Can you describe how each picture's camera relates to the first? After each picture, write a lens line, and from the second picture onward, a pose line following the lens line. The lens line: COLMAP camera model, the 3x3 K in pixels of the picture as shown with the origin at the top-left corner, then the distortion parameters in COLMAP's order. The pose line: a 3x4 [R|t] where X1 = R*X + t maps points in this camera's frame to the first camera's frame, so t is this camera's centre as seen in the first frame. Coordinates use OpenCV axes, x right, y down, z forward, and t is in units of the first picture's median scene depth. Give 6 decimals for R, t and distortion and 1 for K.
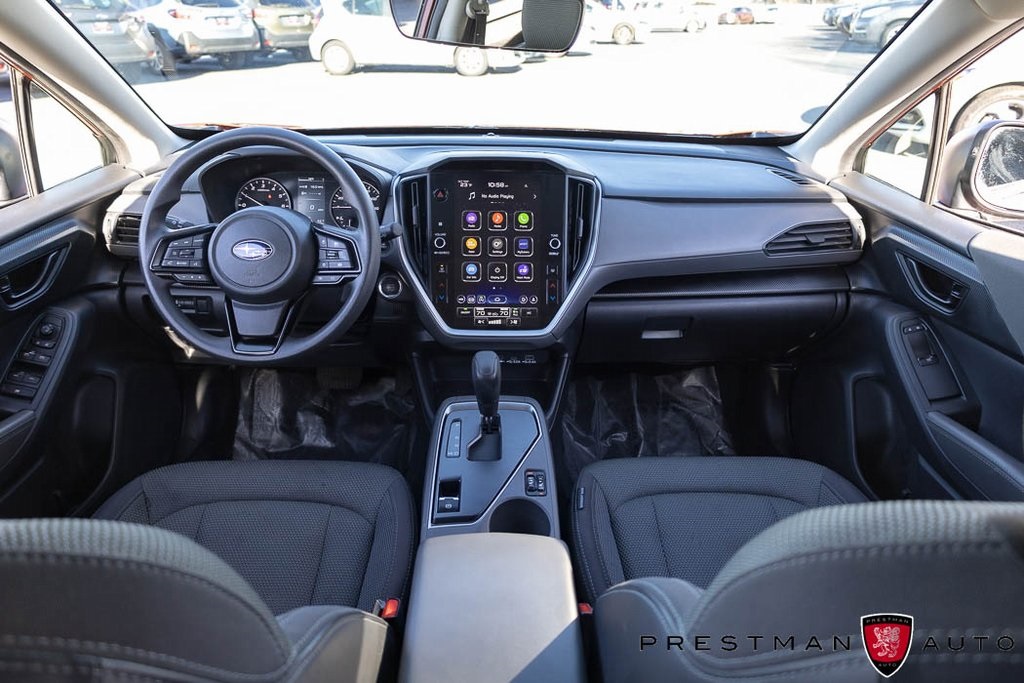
lens RADIAL K [[697.7, 0, 514.3], [0, 697.7, 346.9], [0, 0, 1]] dist [-0.007965, 0.002236]
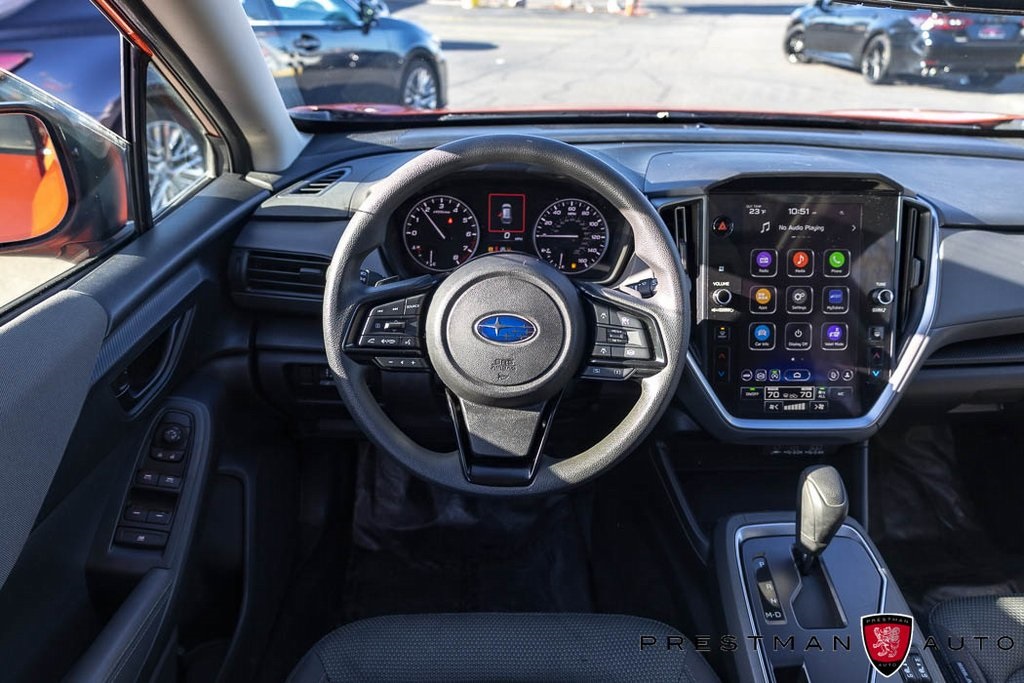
lens RADIAL K [[697.7, 0, 510.0], [0, 697.7, 337.5], [0, 0, 1]] dist [-0.007965, 0.002236]
pose [[0.999984, -0.003565, -0.004402, -0.311525], [0.003783, 0.998711, 0.050623, -0.143001], [0.004216, -0.050639, 0.998708, 0.298218]]
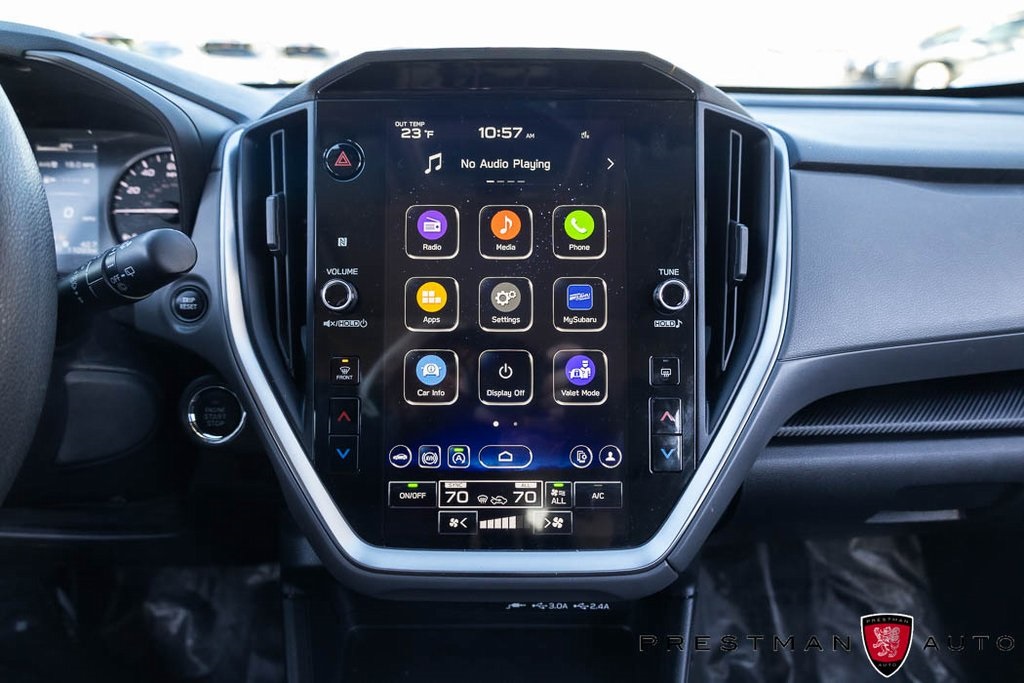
lens RADIAL K [[697.7, 0, 501.3], [0, 697.7, 324.8], [0, 0, 1]] dist [-0.007965, 0.002236]
pose [[0.999330, -0.005908, -0.036106, -0.013554], [0.002673, 0.996028, -0.088995, -0.102484], [0.036489, 0.088839, 0.995377, 0.651366]]
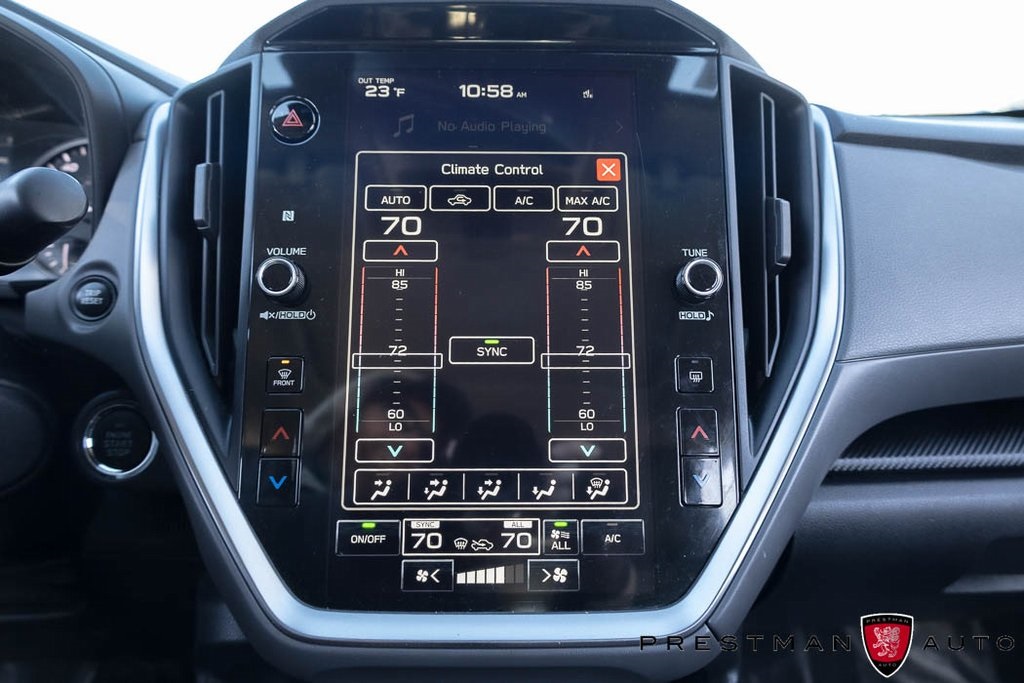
lens RADIAL K [[697.7, 0, 508.0], [0, 697.7, 350.3], [0, 0, 1]] dist [-0.007965, 0.002236]
pose [[0.999756, -0.010510, -0.019440, -0.012264], [0.006155, 0.977286, -0.211833, -0.062658], [0.021225, 0.211662, 0.977112, 0.732525]]
